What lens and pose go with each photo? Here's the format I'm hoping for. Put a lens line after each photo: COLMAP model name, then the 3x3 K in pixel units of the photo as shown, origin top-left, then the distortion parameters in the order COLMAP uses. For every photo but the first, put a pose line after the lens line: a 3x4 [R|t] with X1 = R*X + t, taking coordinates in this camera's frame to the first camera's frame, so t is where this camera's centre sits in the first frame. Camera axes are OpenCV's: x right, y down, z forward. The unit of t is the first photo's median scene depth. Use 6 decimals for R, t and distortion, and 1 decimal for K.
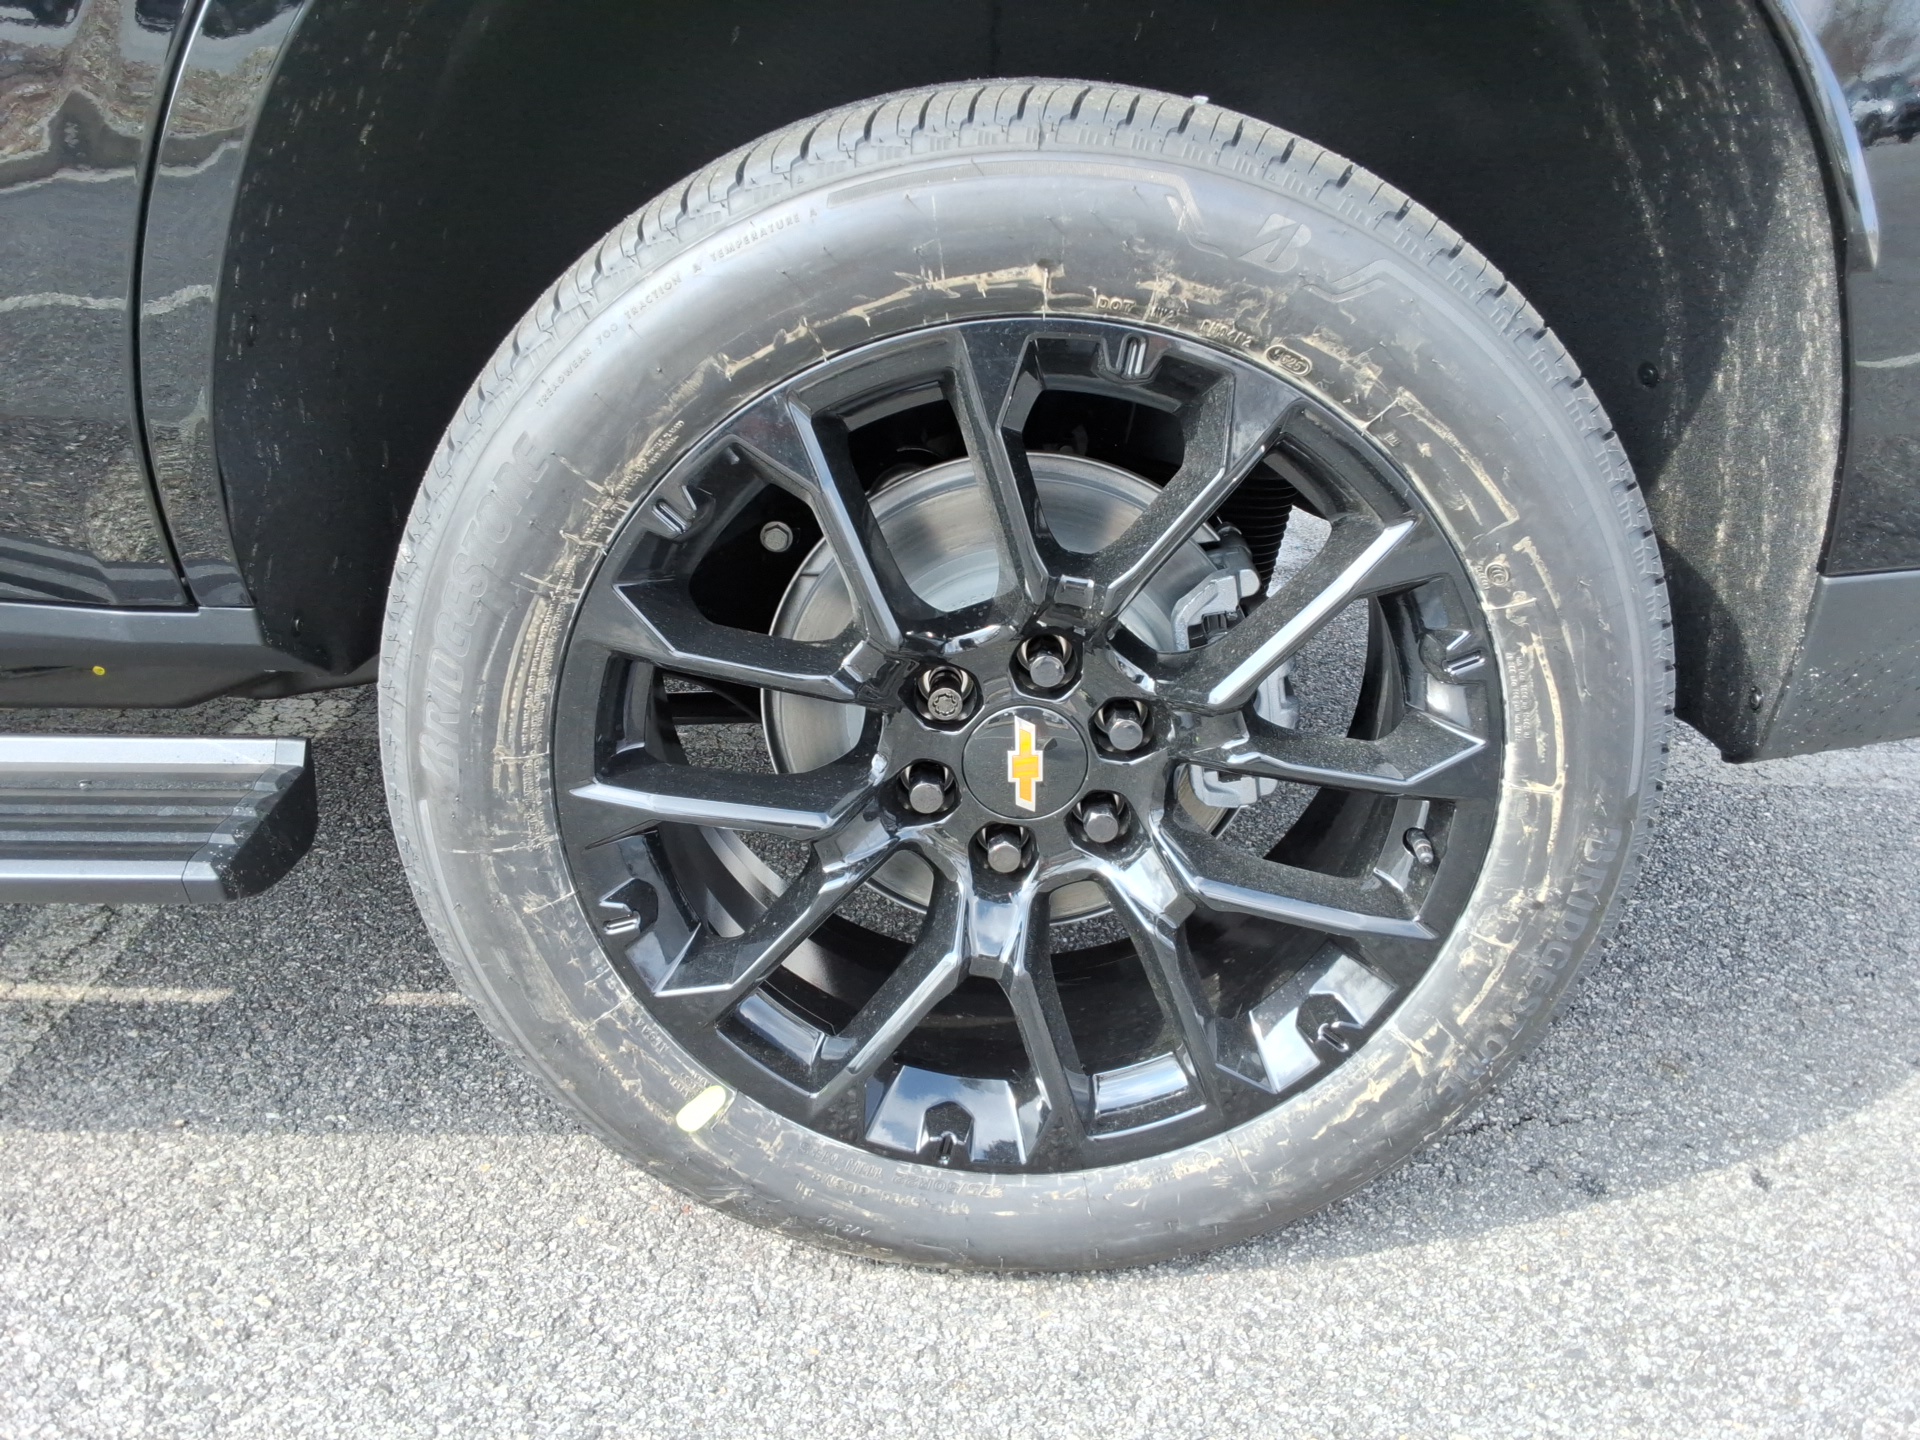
lens RADIAL K [[1537.3, 0, 971.8], [0, 1537.3, 695.8], [0, 0, 1]] dist [0.109483, -0.175957]
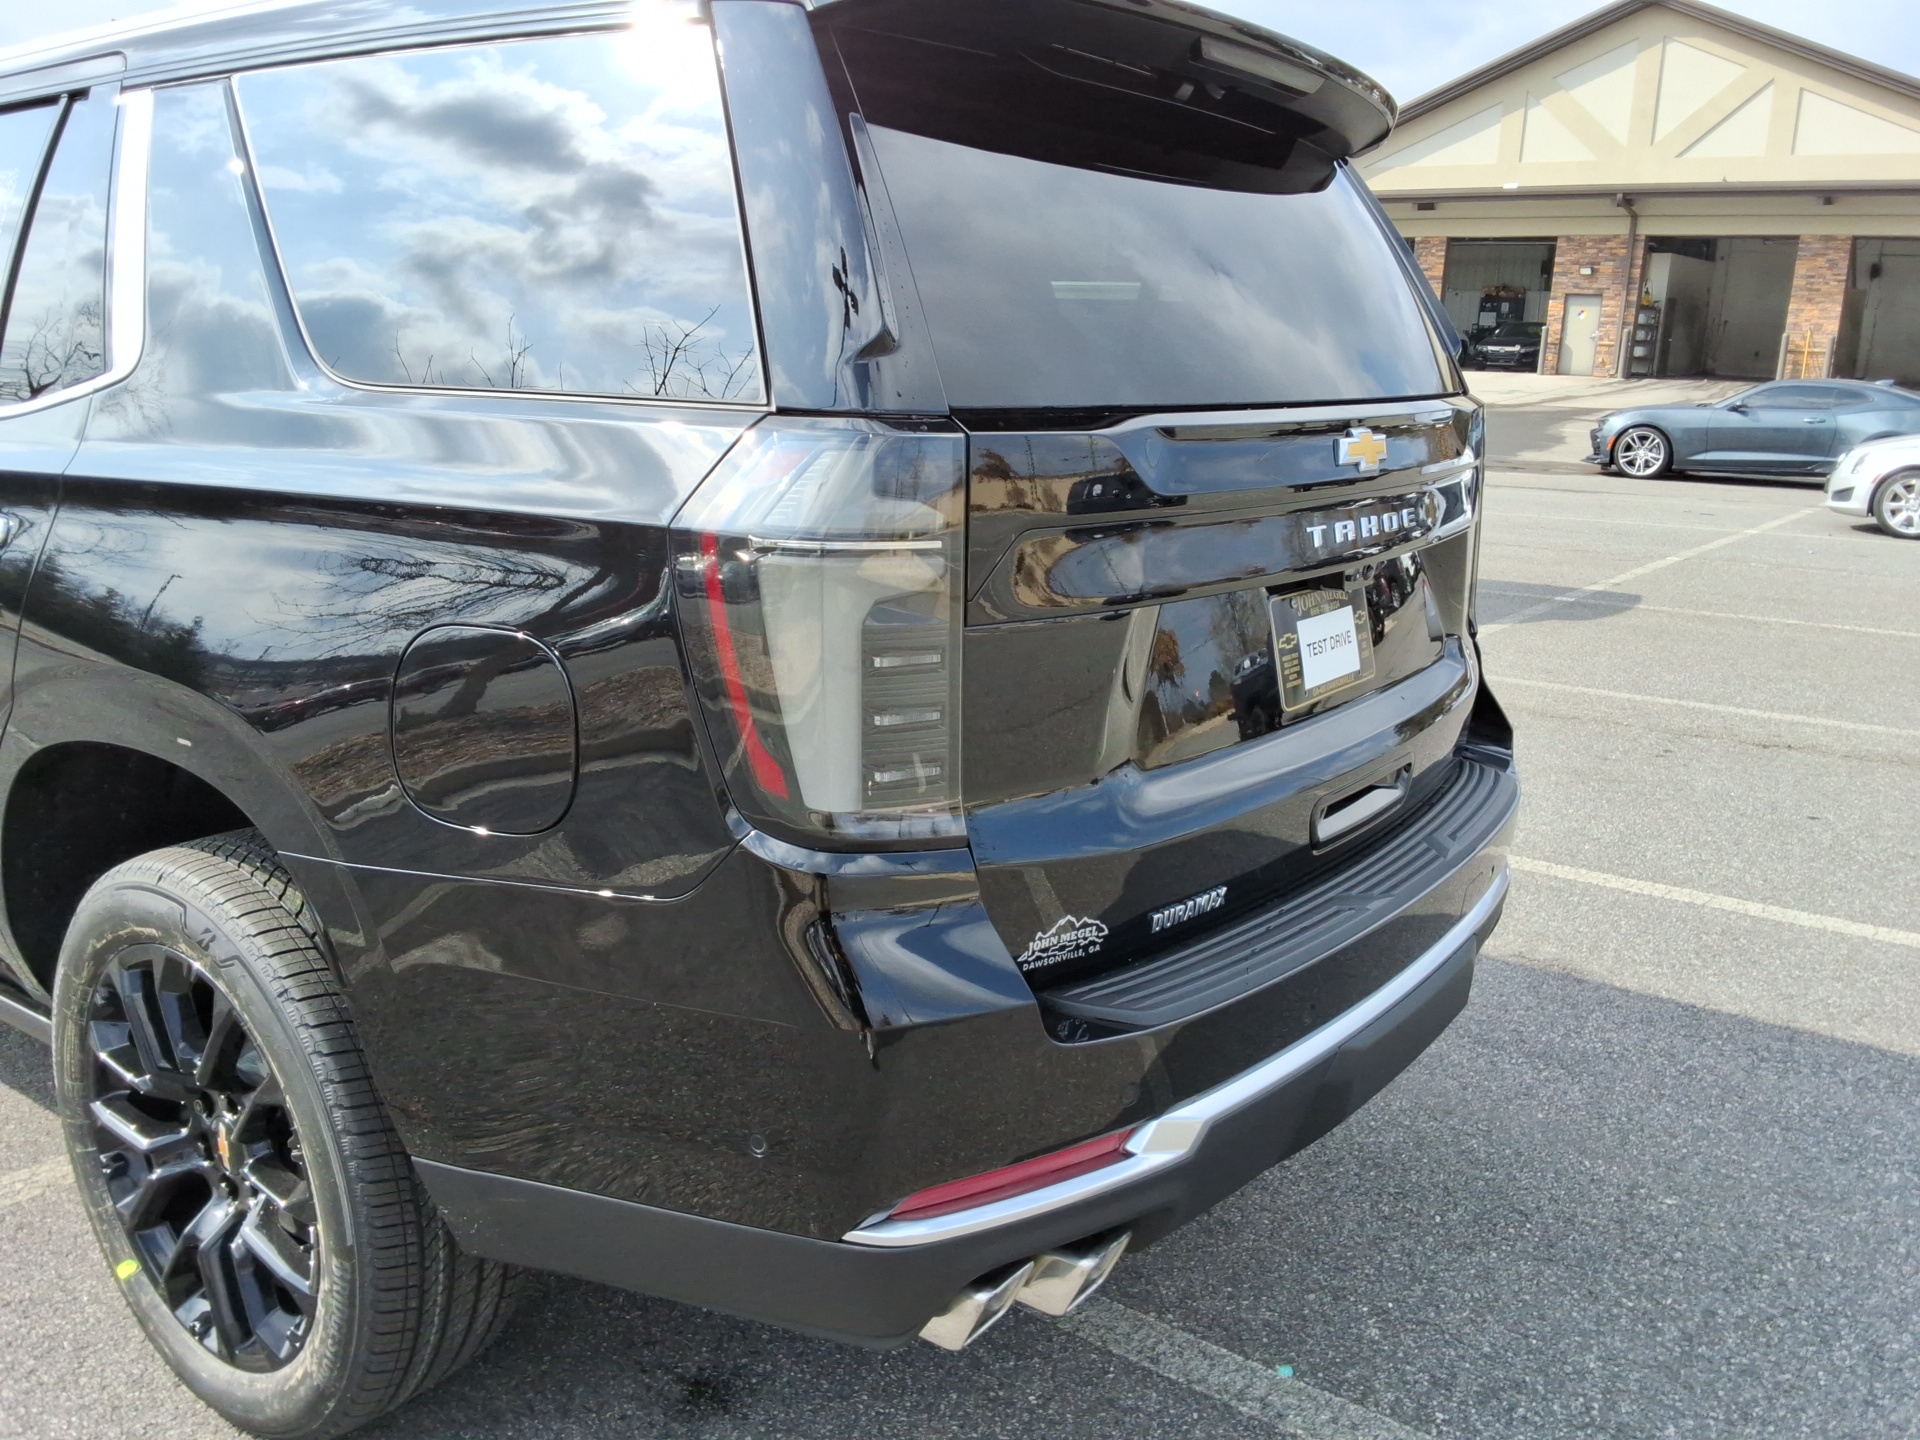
lens RADIAL K [[1537.3, 0, 974.9], [0, 1537.3, 697.1], [0, 0, 1]] dist [0.109483, -0.175957]
pose [[0.797457, 0.097942, -0.595374, 2.060114], [-0.214300, 0.968380, -0.127735, -0.495522], [0.564037, 0.229452, 0.793230, -0.232147]]
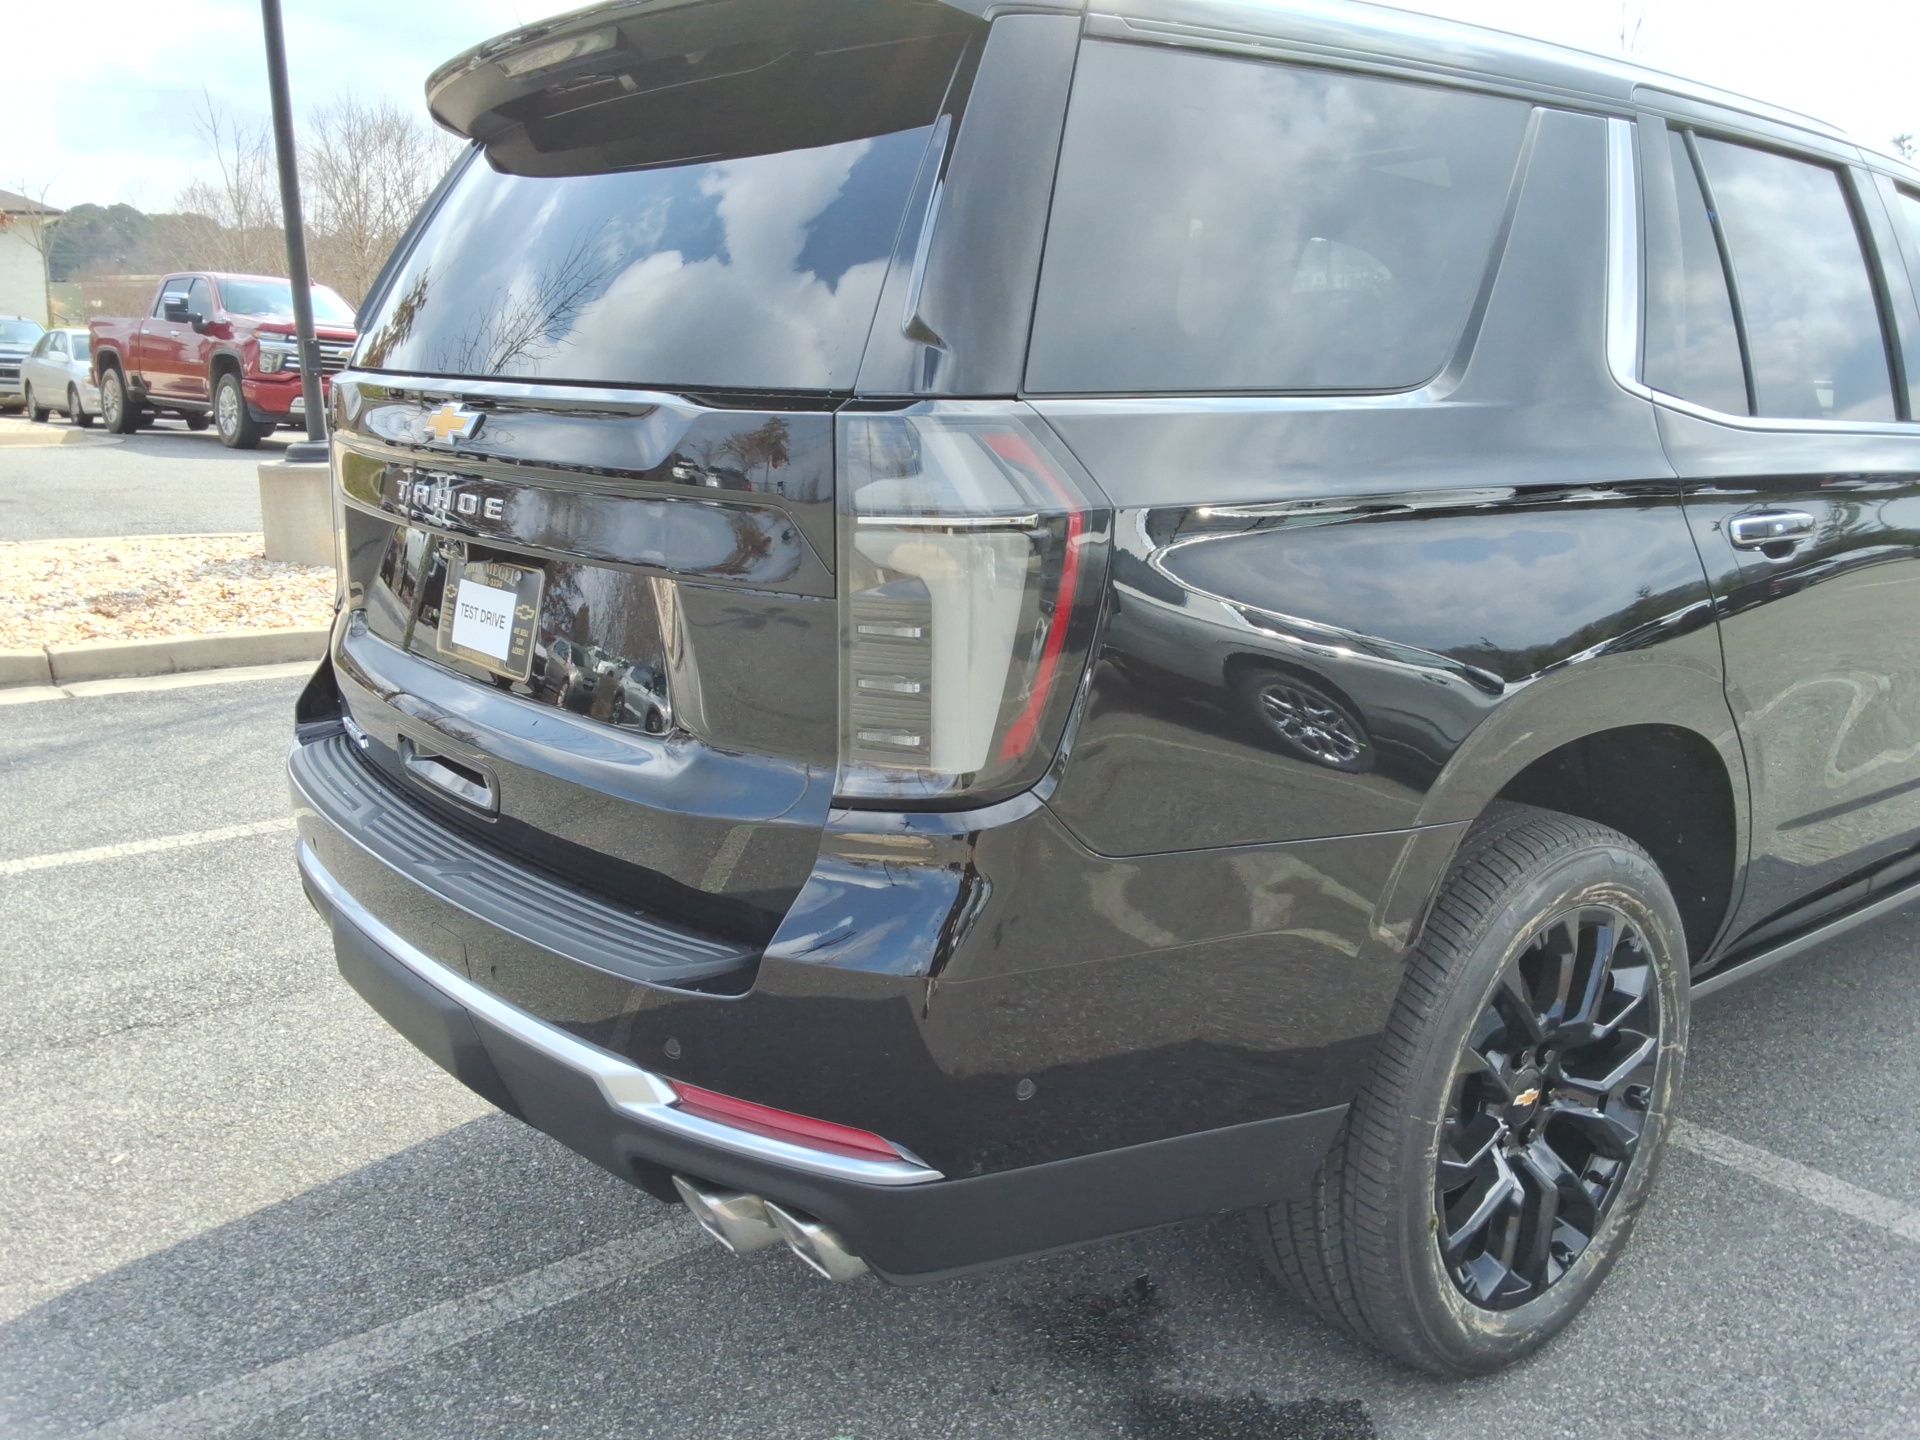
lens RADIAL K [[1537.3, 0, 970.8], [0, 1537.3, 701.9], [0, 0, 1]] dist [0.109483, -0.175957]
pose [[-0.774116, 0.083796, -0.627473, 2.015647], [-0.287670, 0.836383, 0.466594, -2.009386], [0.563906, 0.541703, -0.623352, 3.418702]]
